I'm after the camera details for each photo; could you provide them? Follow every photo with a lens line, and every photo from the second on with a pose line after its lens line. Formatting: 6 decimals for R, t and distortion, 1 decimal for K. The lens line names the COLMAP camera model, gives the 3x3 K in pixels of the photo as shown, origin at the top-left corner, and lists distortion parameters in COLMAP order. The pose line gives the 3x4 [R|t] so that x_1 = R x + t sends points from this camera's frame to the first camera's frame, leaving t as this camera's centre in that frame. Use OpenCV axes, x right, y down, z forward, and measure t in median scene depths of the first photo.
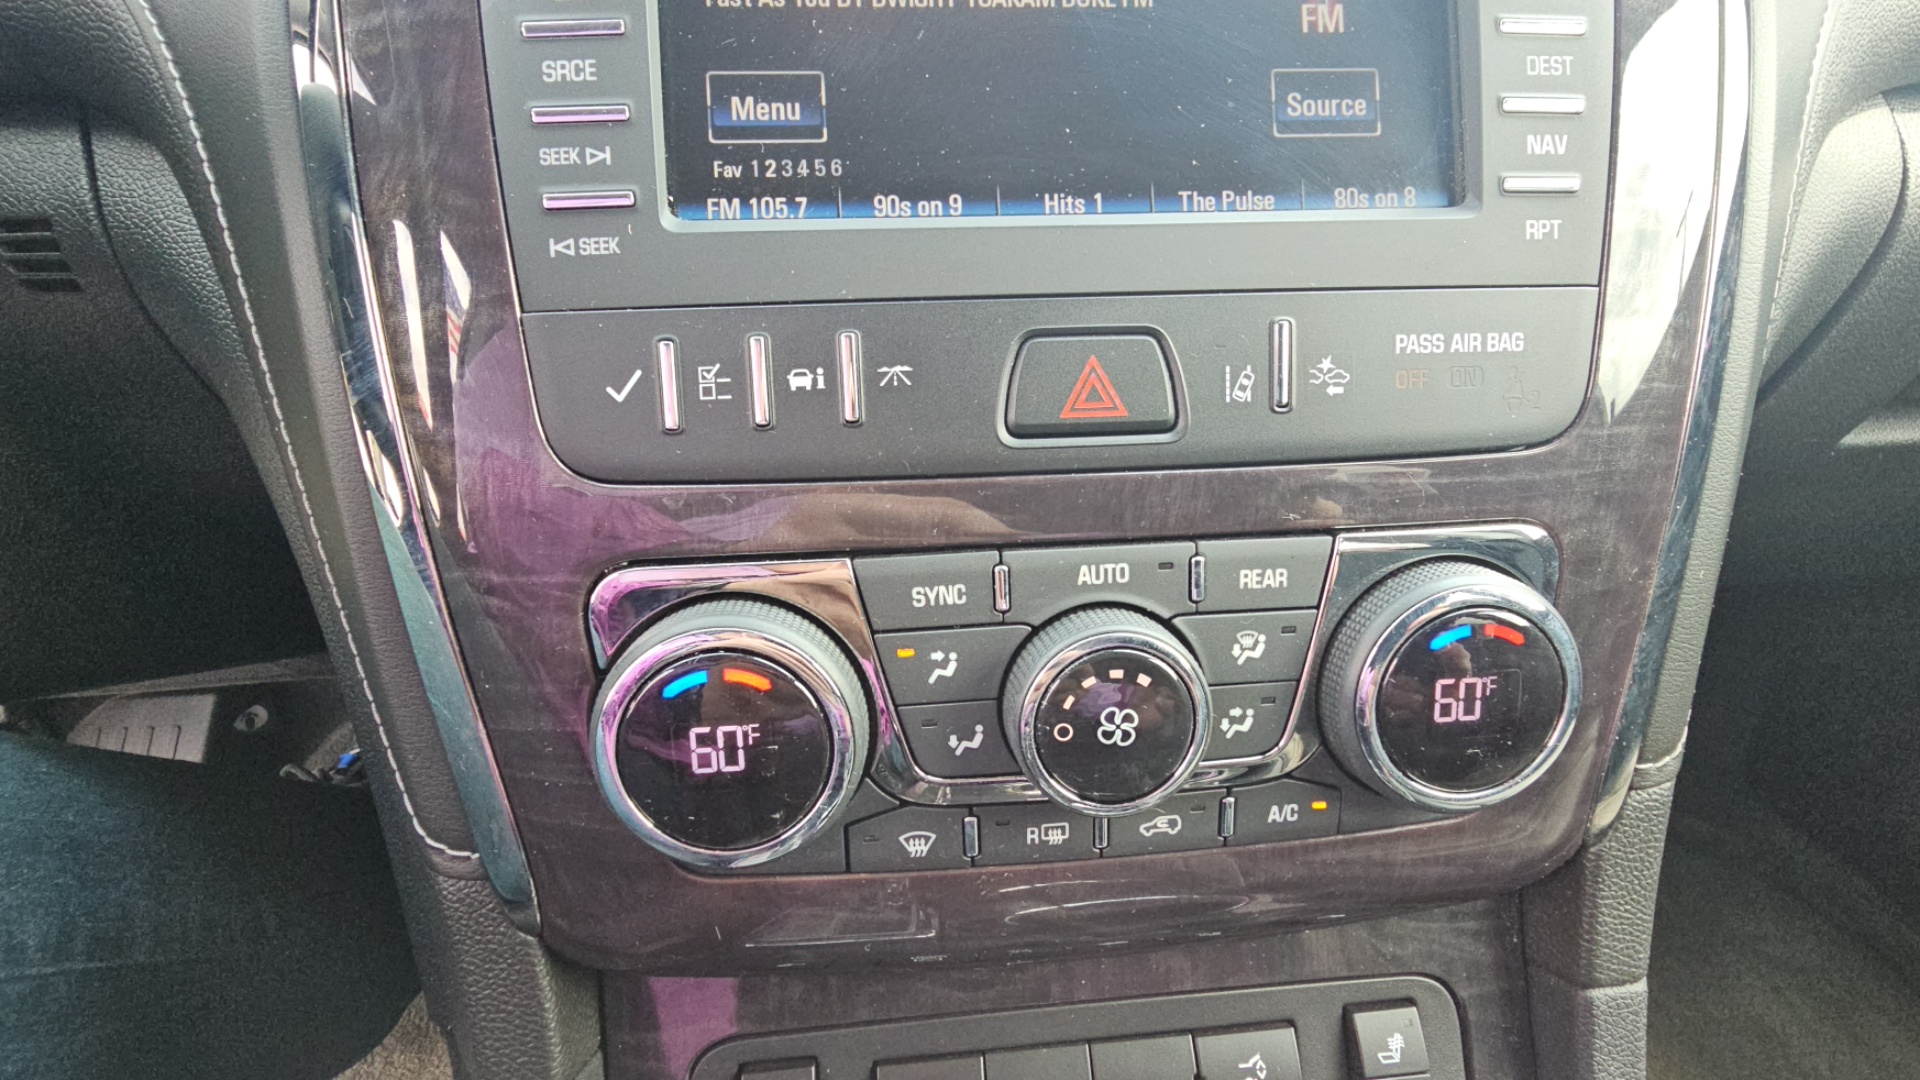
lens RADIAL K [[861.5, 0, 978.1], [0, 861.5, 546.2], [0, 0, 1]] dist [0.009636, -0.007677]
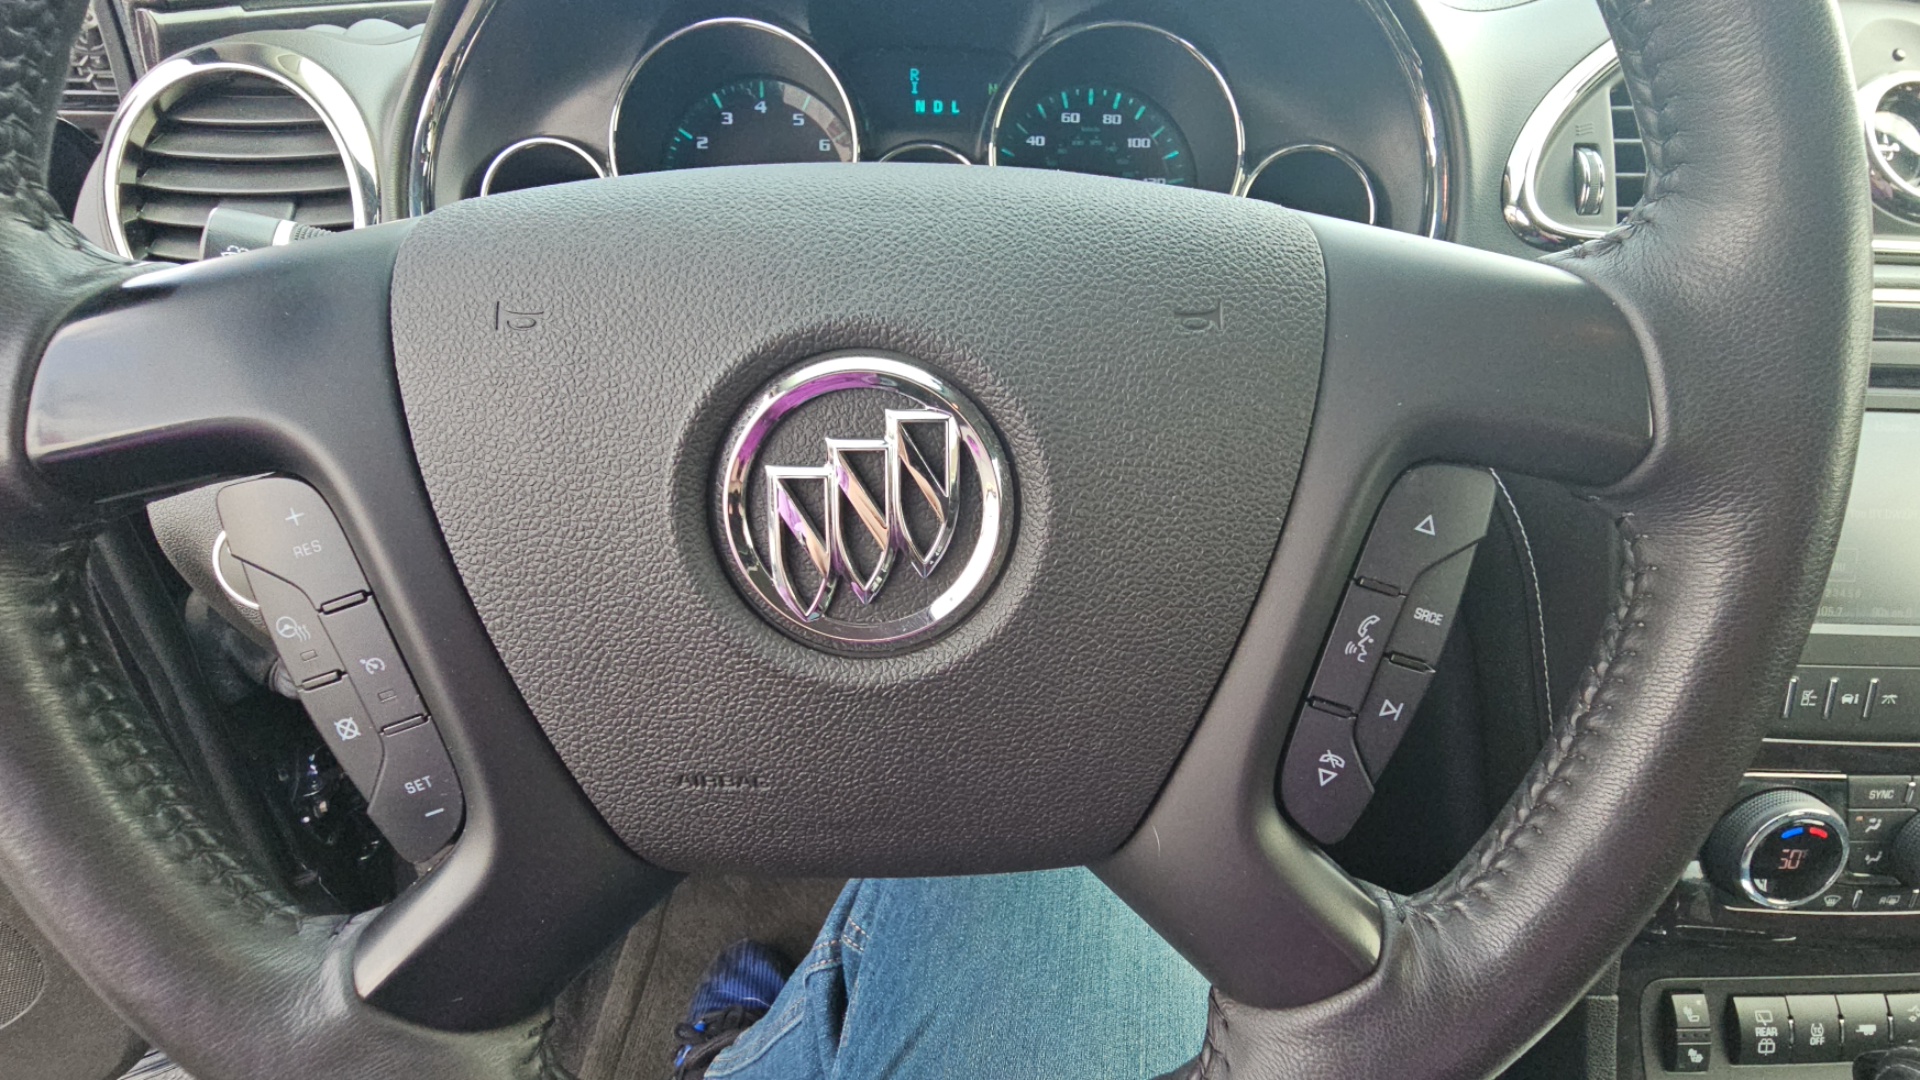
lens RADIAL K [[861.5, 0, 977.4], [0, 861.5, 543.1], [0, 0, 1]] dist [0.009636, -0.007677]
pose [[0.996531, 0.070199, -0.044698, -2.151082], [-0.066862, 0.995146, 0.072211, -0.549005], [0.049550, -0.068972, 0.996387, -1.170535]]
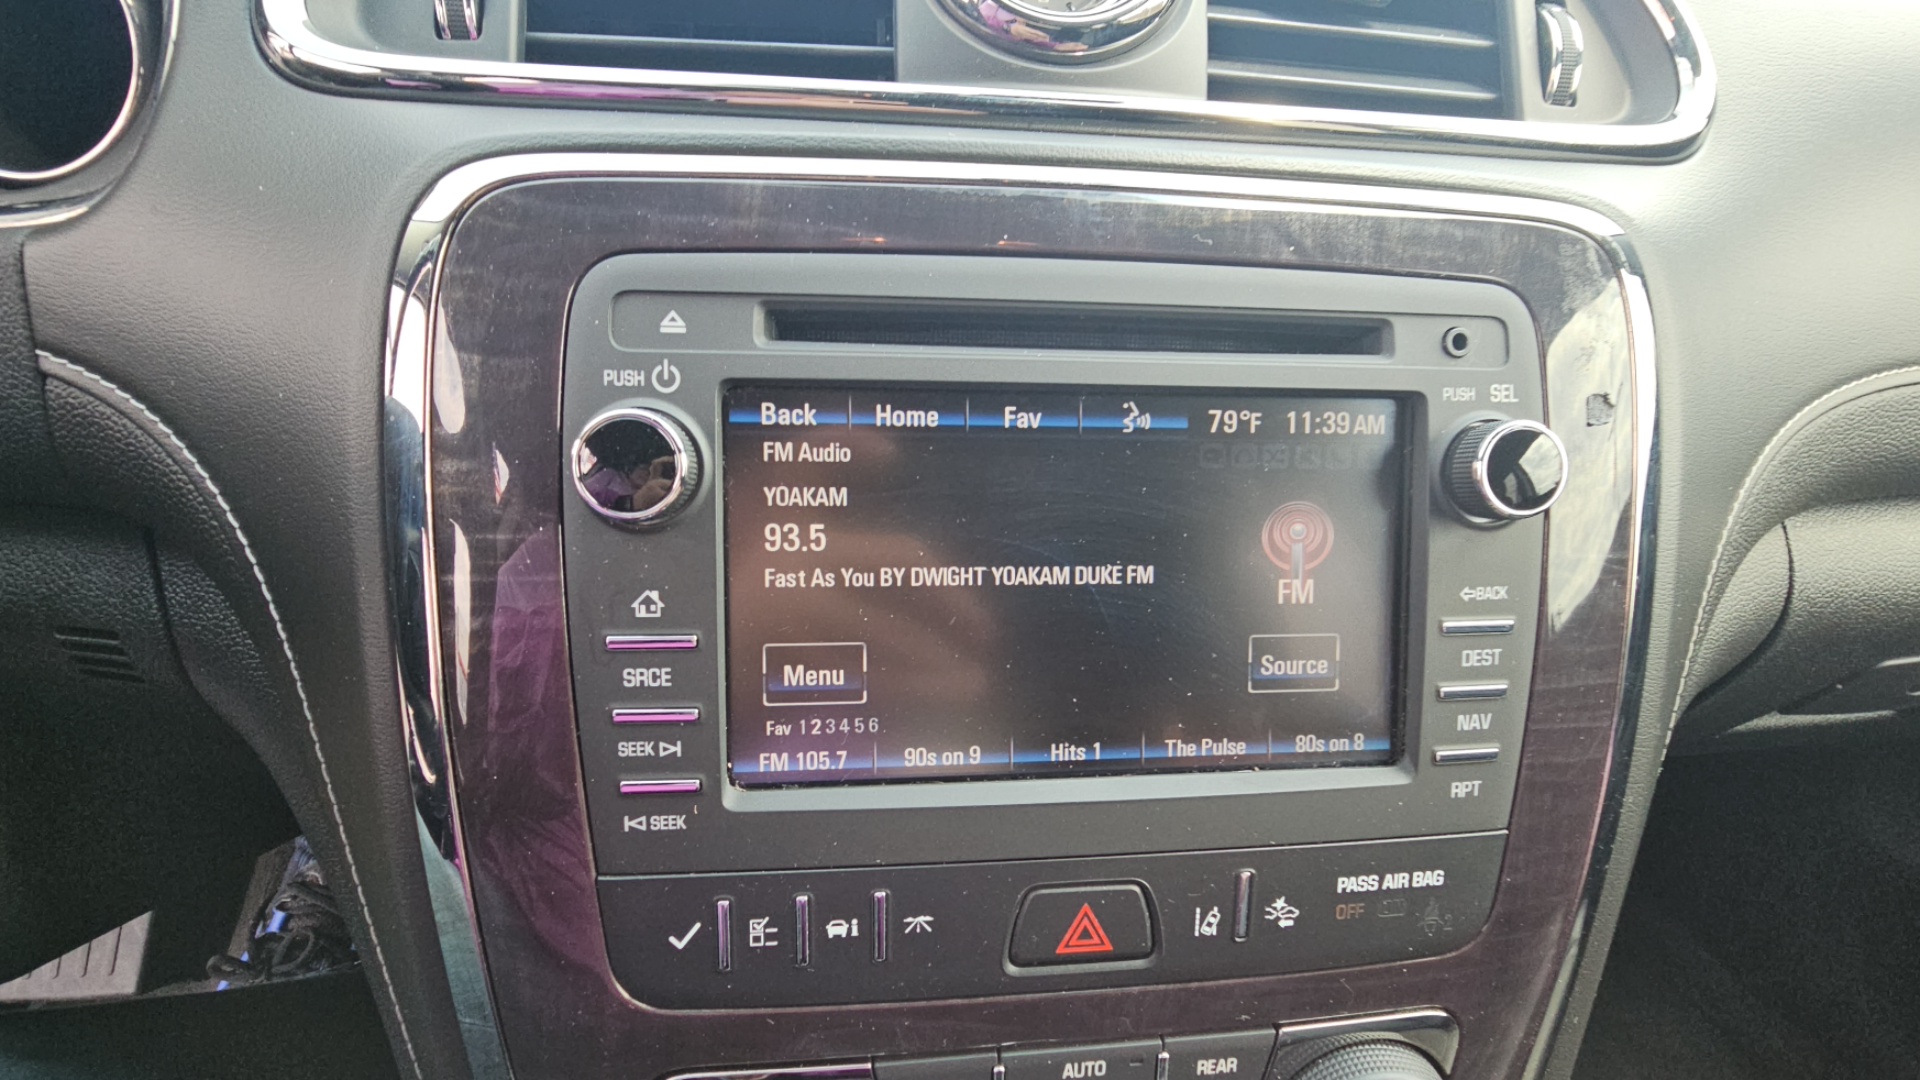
lens RADIAL K [[861.5, 0, 979.1], [0, 861.5, 545.8], [0, 0, 1]] dist [0.009636, -0.007677]
pose [[0.997704, 0.045515, 0.050147, -0.088650], [-0.048108, 0.997499, 0.051780, -0.714858], [-0.047664, -0.054074, 0.997399, -0.134843]]
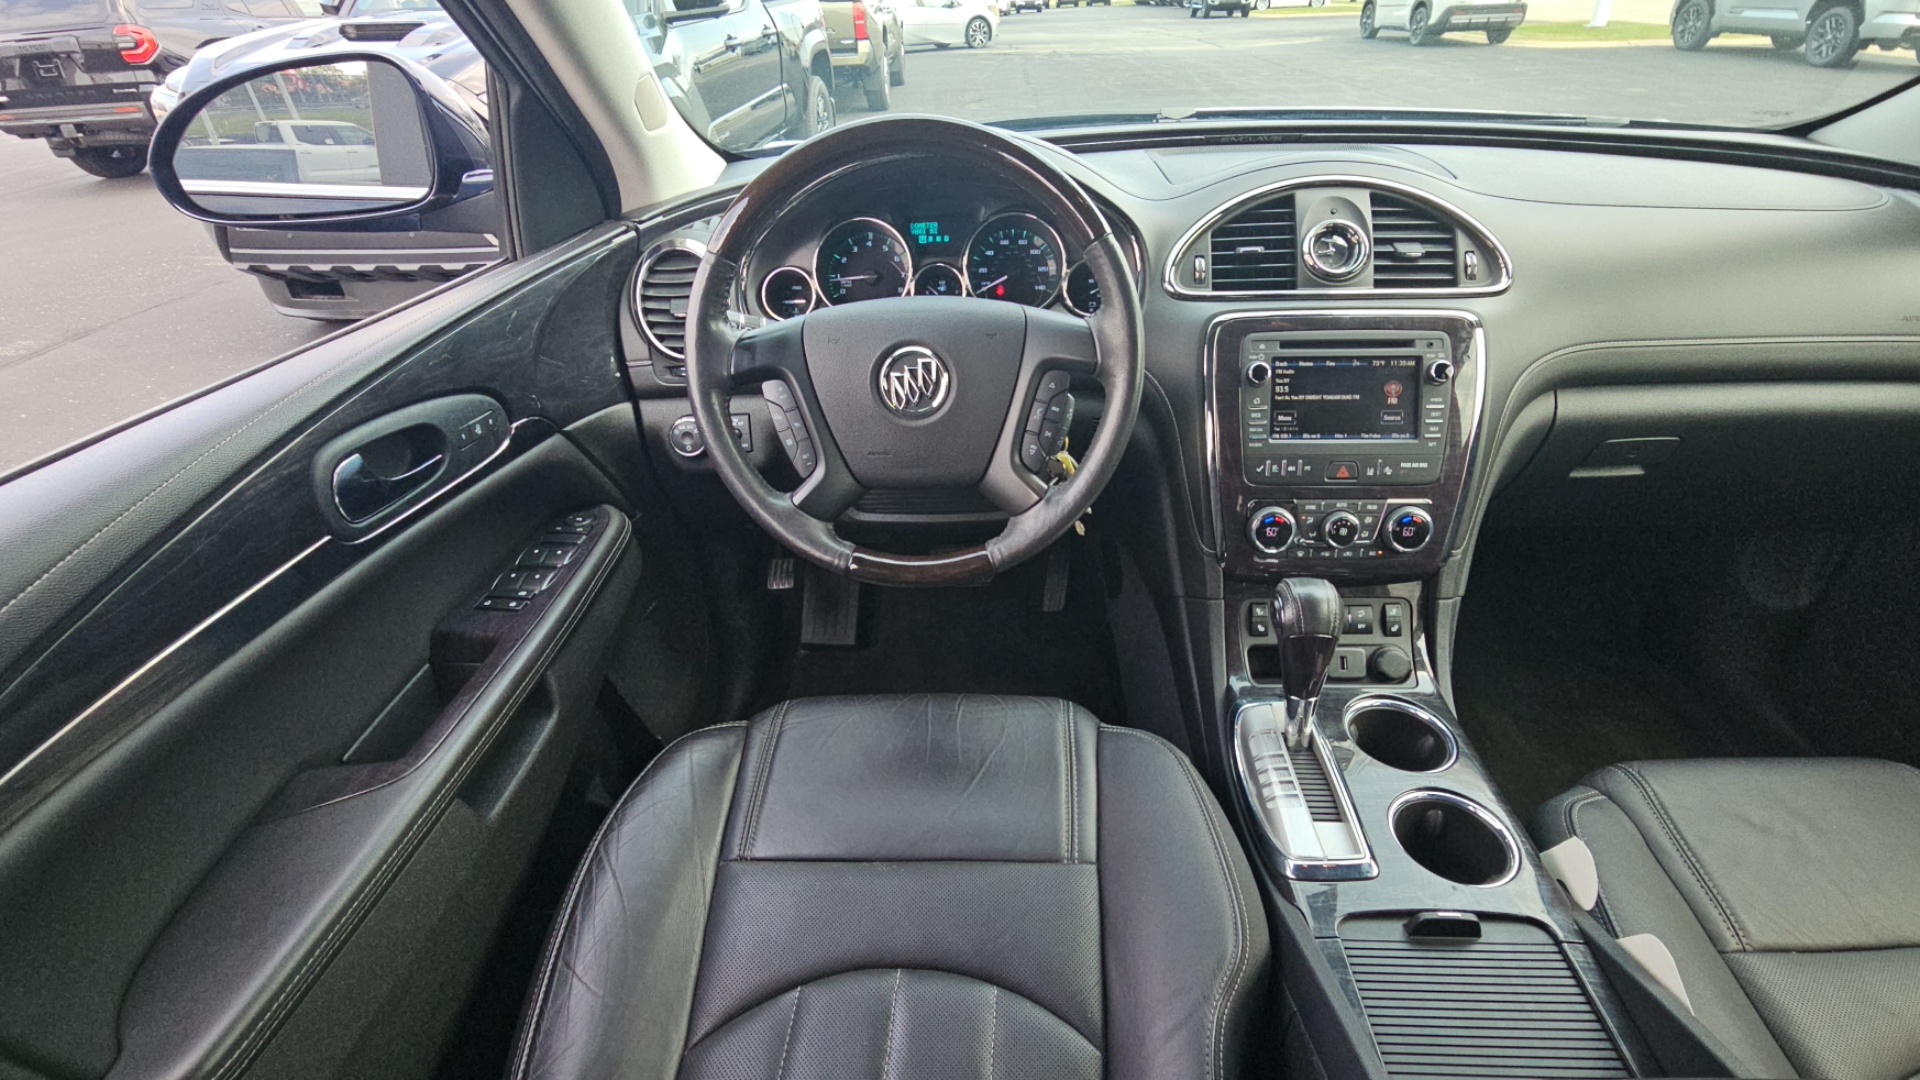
lens RADIAL K [[861.5, 0, 976.7], [0, 861.5, 542.3], [0, 0, 1]] dist [0.009636, -0.007677]
pose [[0.991813, 0.053490, -0.115952, -1.453481], [-0.044948, 0.996165, 0.075068, -0.037406], [0.119523, -0.069241, 0.990414, -4.555480]]
